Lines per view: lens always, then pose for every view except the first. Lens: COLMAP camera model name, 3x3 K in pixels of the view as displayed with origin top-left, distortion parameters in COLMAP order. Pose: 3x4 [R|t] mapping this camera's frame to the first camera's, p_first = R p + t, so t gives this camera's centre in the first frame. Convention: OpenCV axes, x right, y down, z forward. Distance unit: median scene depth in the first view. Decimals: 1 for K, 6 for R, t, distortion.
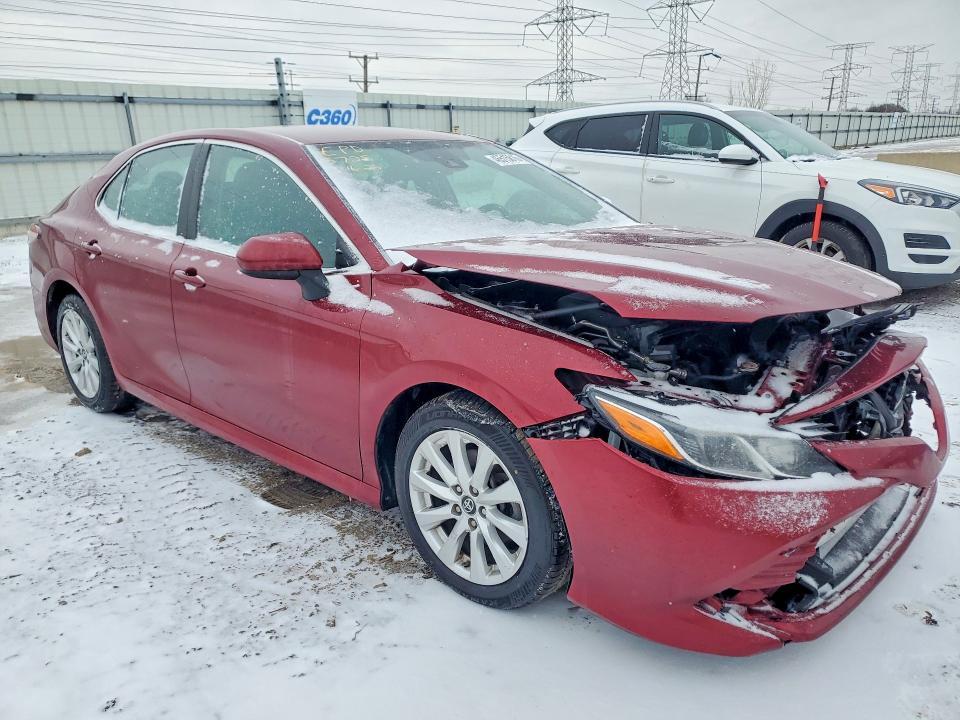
lens RADIAL K [[744.2, 0, 479.2], [0, 744.2, 355.7], [0, 0, 1]] dist [0.028232, -0.011935]
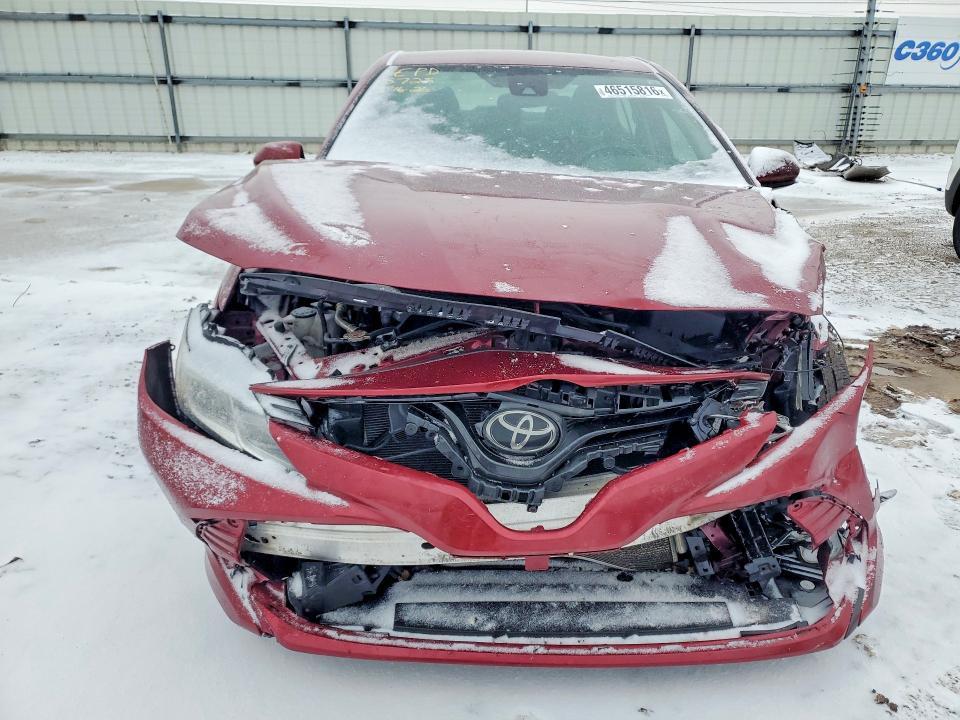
lens RADIAL K [[744.2, 0, 478.2], [0, 744.2, 362.0], [0, 0, 1]] dist [0.028232, -0.011935]
pose [[0.708865, 0.281867, -0.646577, 0.514082], [-0.226706, 0.959090, 0.169558, -0.066869], [0.667919, 0.026390, 0.743766, 0.235585]]
